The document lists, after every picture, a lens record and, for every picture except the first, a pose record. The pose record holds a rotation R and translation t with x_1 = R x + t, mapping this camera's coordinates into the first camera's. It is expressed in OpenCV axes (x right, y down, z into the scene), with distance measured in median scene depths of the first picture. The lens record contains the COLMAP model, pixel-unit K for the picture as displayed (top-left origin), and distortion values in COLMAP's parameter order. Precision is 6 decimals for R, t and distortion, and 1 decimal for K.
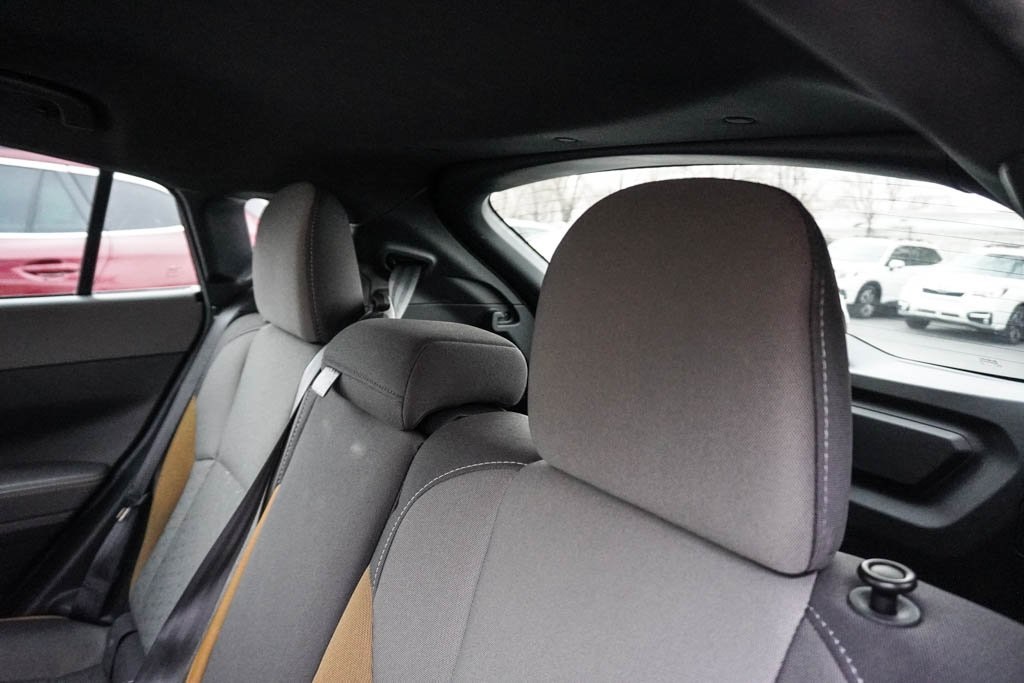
lens RADIAL K [[681.6, 0, 512.0], [0, 681.6, 341.5], [0, 0, 1]] dist [-0.023548, -0.001167]
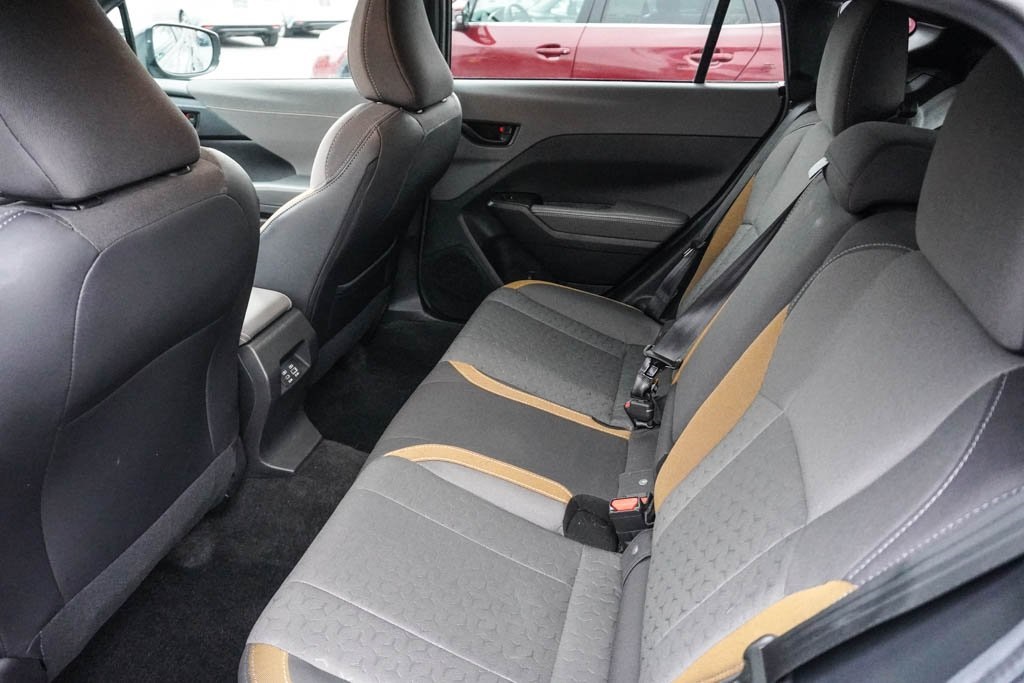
lens RADIAL K [[681.6, 0, 512.0], [0, 681.6, 341.5], [0, 0, 1]] dist [-0.023548, -0.001167]
pose [[0.633863, 0.330506, -0.699273, 0.227400], [-0.119978, 0.935175, 0.333247, 0.005628], [0.764083, -0.127336, 0.632426, -0.178065]]
